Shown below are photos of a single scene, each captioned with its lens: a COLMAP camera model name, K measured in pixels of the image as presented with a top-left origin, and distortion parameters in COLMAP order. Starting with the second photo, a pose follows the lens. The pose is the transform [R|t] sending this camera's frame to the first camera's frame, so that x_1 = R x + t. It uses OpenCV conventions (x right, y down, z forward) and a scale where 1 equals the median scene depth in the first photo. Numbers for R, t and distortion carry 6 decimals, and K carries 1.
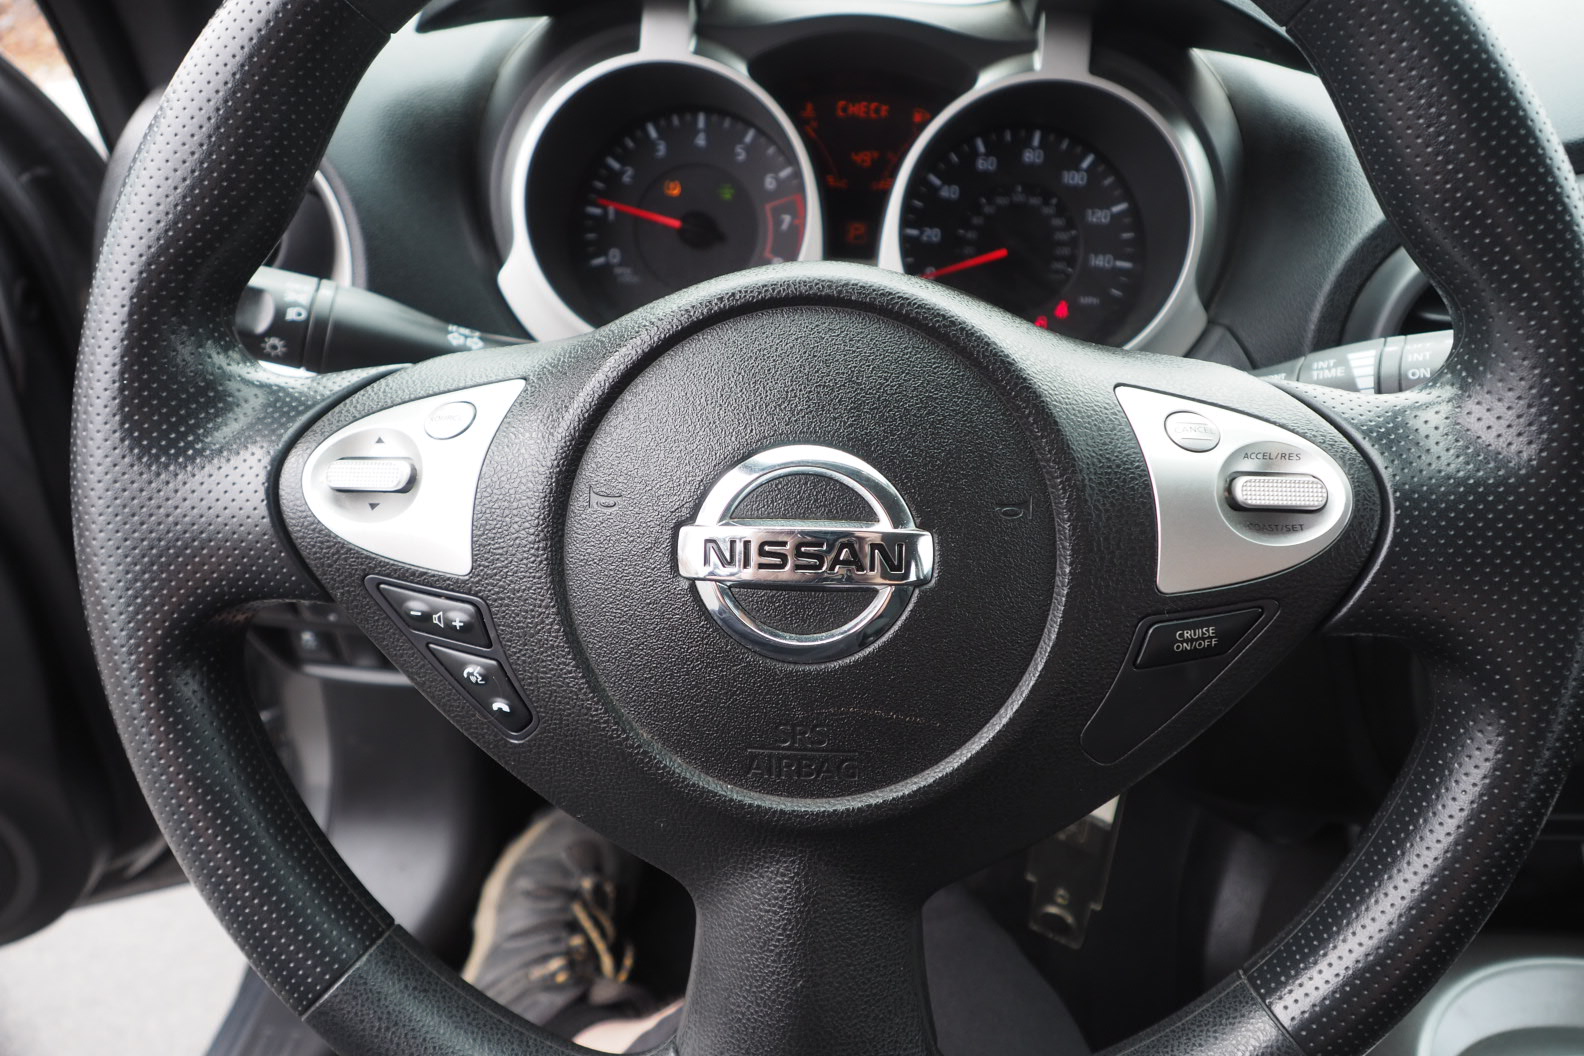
lens RADIAL K [[1127.6, 0, 786.8], [0, 1127.6, 533.2], [0, 0, 1]] dist [-0.033569, -0.000015]
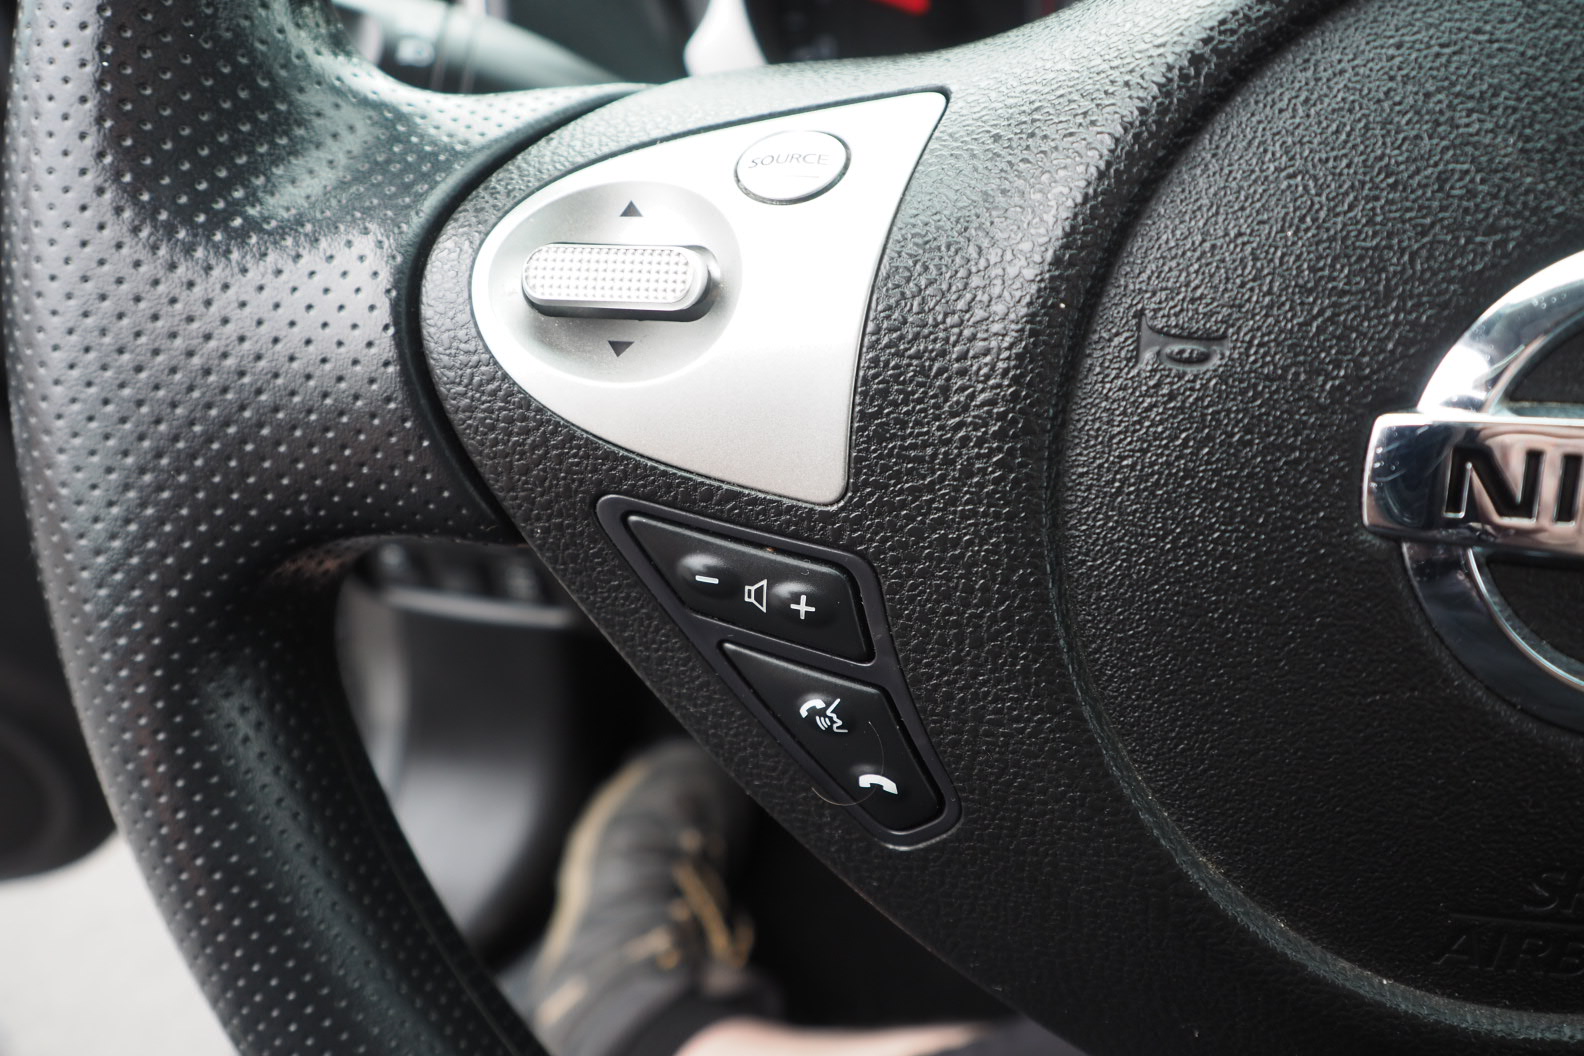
lens RADIAL K [[1159.4, 0, 792.0], [0, 1159.4, 528.0], [0, 0, 1]] dist [-0.051408, -0.000503]
pose [[0.998301, 0.041574, -0.040813, -0.275689], [-0.038531, 0.996607, 0.072725, 0.013259], [0.043698, -0.071029, 0.996517, 0.521331]]
